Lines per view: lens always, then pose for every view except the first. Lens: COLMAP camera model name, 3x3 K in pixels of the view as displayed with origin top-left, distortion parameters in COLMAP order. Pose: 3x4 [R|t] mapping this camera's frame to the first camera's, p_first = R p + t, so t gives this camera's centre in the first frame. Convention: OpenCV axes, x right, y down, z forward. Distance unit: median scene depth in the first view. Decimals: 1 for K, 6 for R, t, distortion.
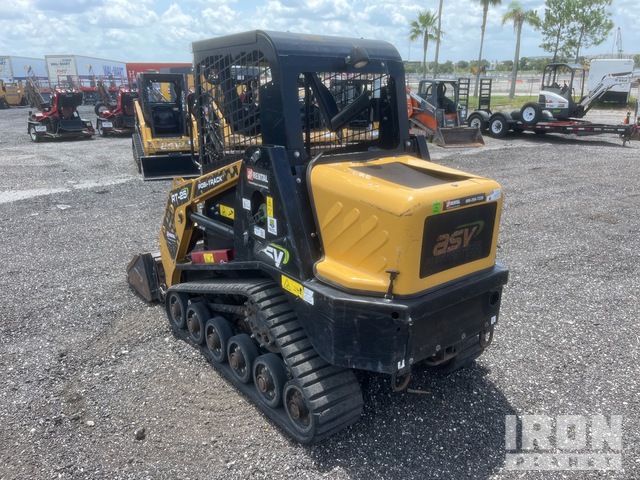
lens RADIAL K [[481.0, 0, 322.0], [0, 481.0, 239.6], [0, 0, 1]] dist [0.085011, -0.021631]
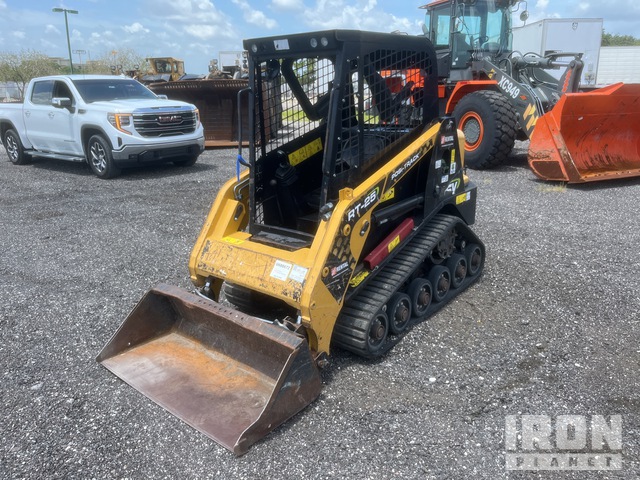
lens RADIAL K [[481.0, 0, 315.1], [0, 481.0, 240.9], [0, 0, 1]] dist [0.085011, -0.021631]
pose [[-0.200141, -0.288411, 0.936356, -1.351245], [0.316894, 0.885268, 0.340409, -0.432064], [-0.927104, 0.364856, -0.085783, 1.433671]]
